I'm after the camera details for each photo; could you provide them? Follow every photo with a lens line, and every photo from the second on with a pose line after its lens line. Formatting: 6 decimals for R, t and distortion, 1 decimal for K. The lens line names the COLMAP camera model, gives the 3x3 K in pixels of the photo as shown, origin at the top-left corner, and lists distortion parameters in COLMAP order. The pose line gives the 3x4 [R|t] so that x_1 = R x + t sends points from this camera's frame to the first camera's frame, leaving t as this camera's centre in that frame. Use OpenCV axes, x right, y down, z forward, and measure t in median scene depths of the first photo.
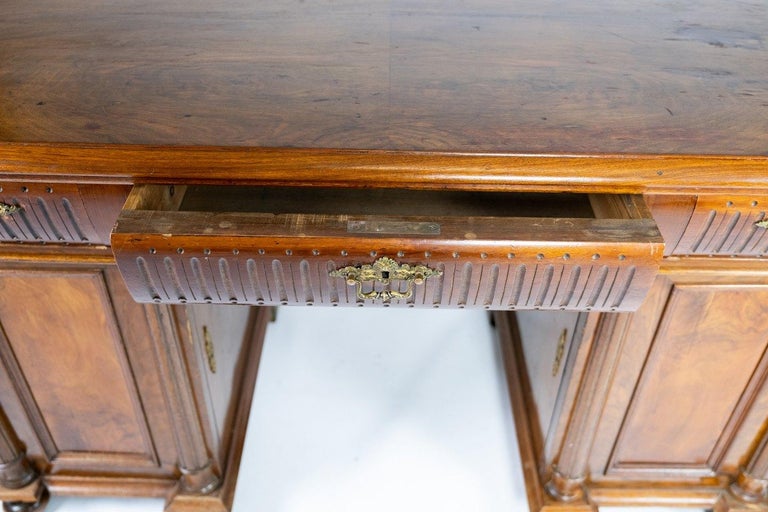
lens RADIAL K [[706.6, 0, 384.0], [0, 706.6, 256.0], [0, 0, 1]] dist [0.011776, -0.001297]
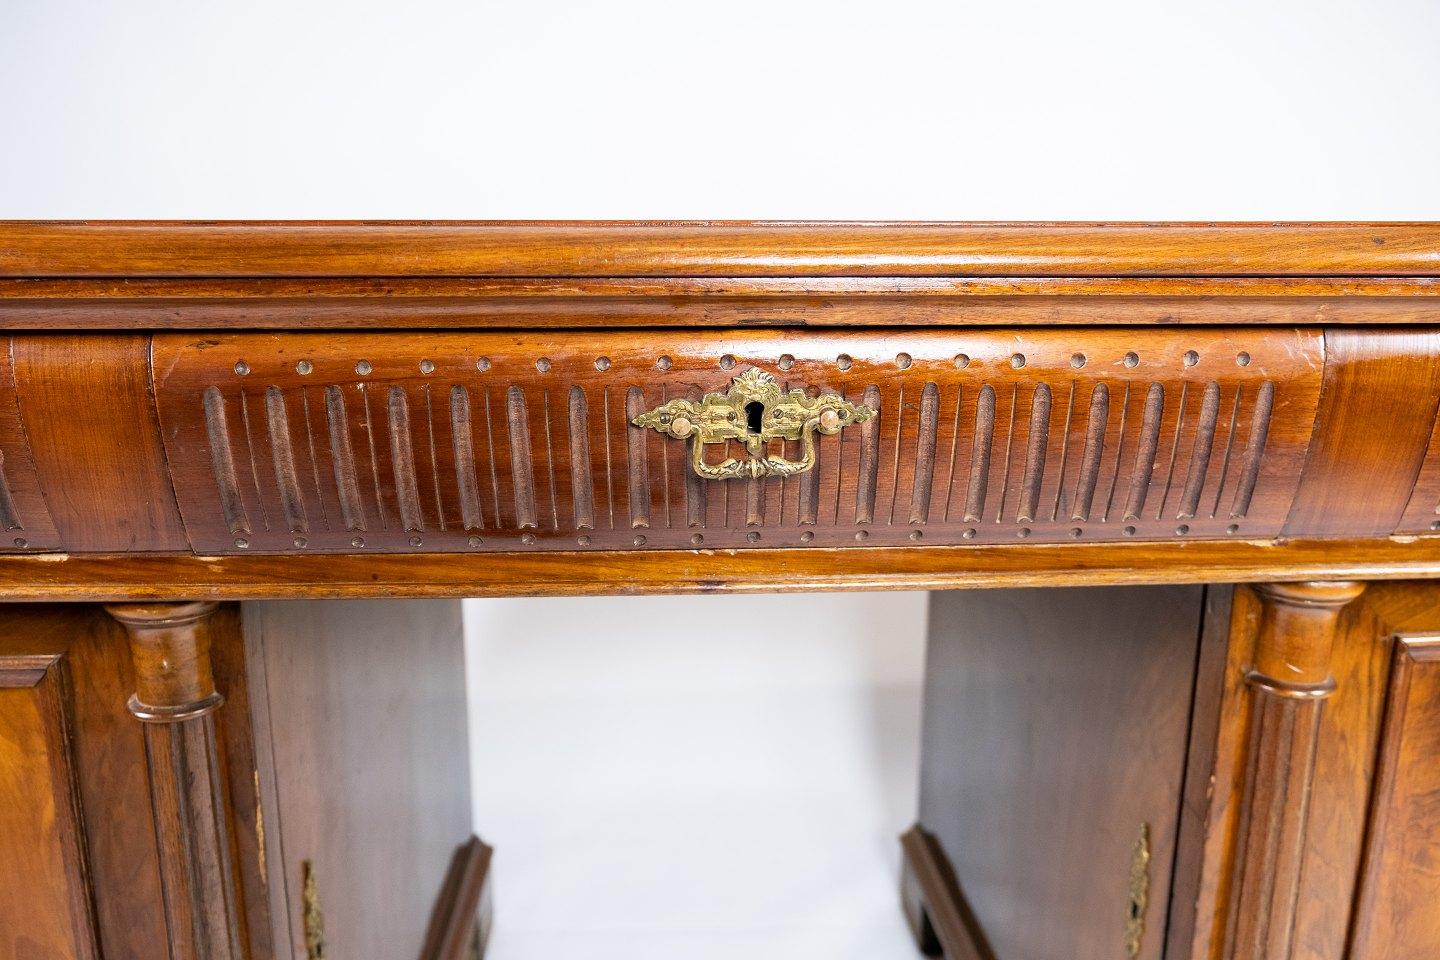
lens RADIAL K [[1015.4, 0, 720.0], [0, 1015.4, 480.0], [0, 0, 1]] dist [-0.020503, 0.003423]
pose [[0.997846, -0.029346, 0.058672, -0.042317], [0.052854, 0.889412, -0.454041, 0.203722], [-0.038859, 0.456164, 0.889047, 0.393177]]
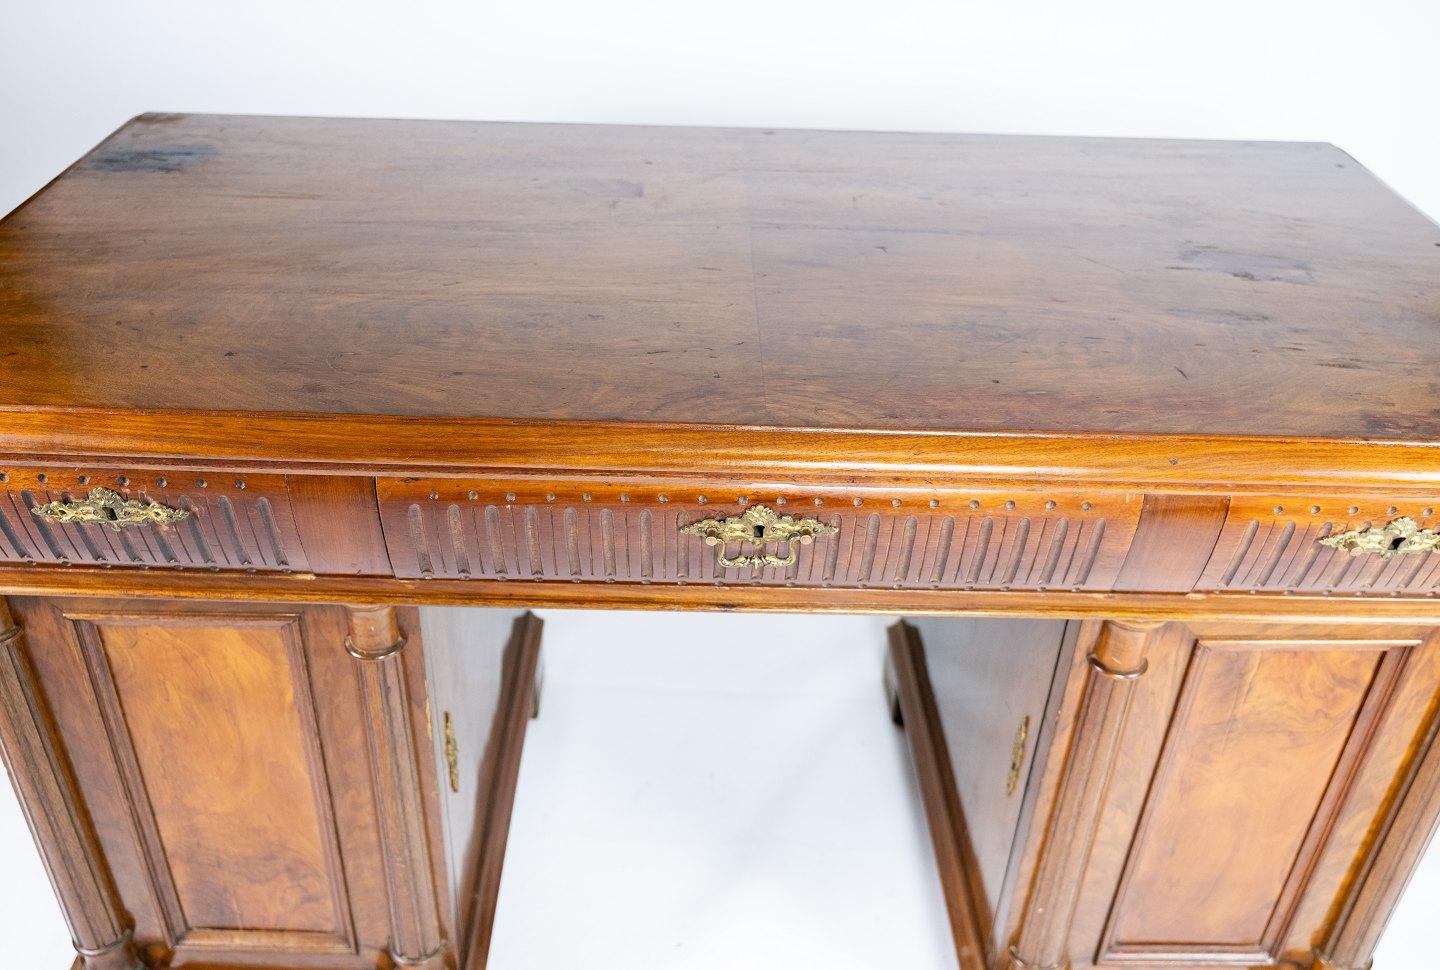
lens RADIAL K [[1200.0, 0, 720.0], [0, 1200.0, 485.0], [0, 0, 1]] dist [0.012750, -0.007370]
pose [[0.999635, 0.004539, 0.026650, -0.049337], [-0.001406, 0.993197, -0.116442, 0.027064], [-0.026997, 0.116362, 0.992840, -0.080577]]
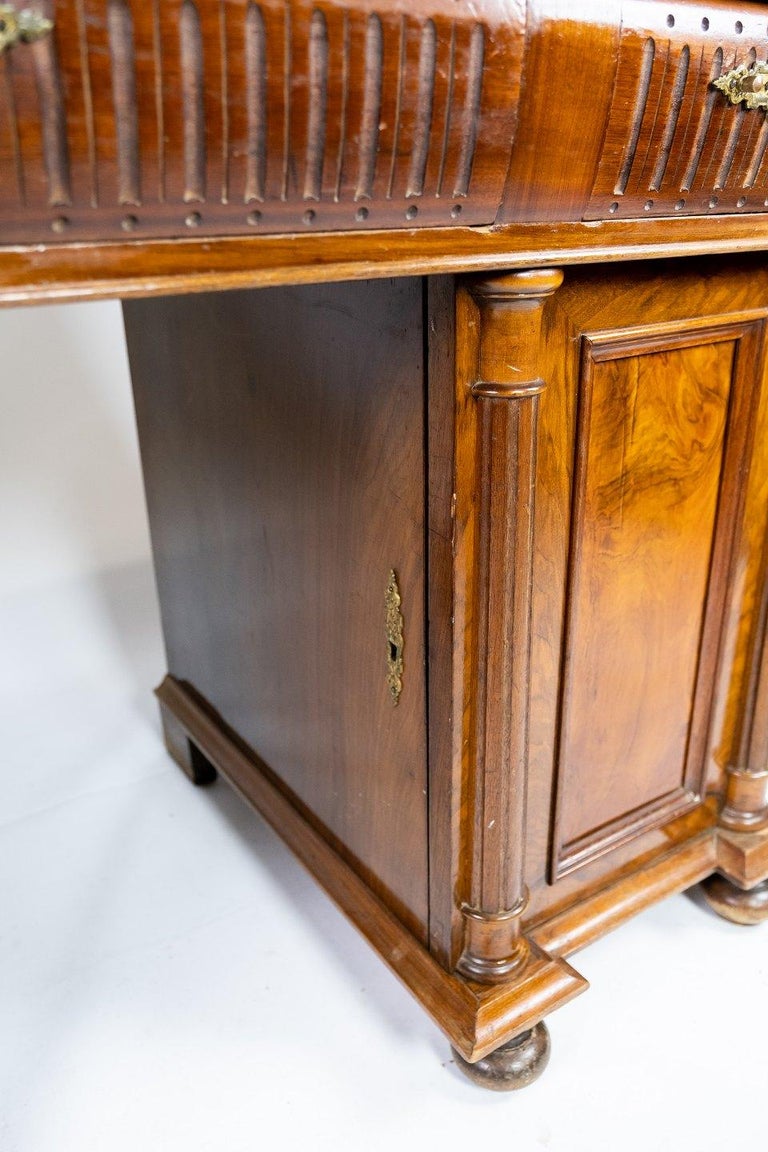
lens RADIAL K [[895.3, 0, 384.0], [0, 895.3, 576.0], [0, 0, 1]] dist [-0.010015, -0.004467]
pose [[0.836122, -0.243629, 0.491473, -0.041445], [0.377815, 0.905334, -0.193976, 0.241363], [-0.397689, 0.347873, 0.849016, 0.561265]]
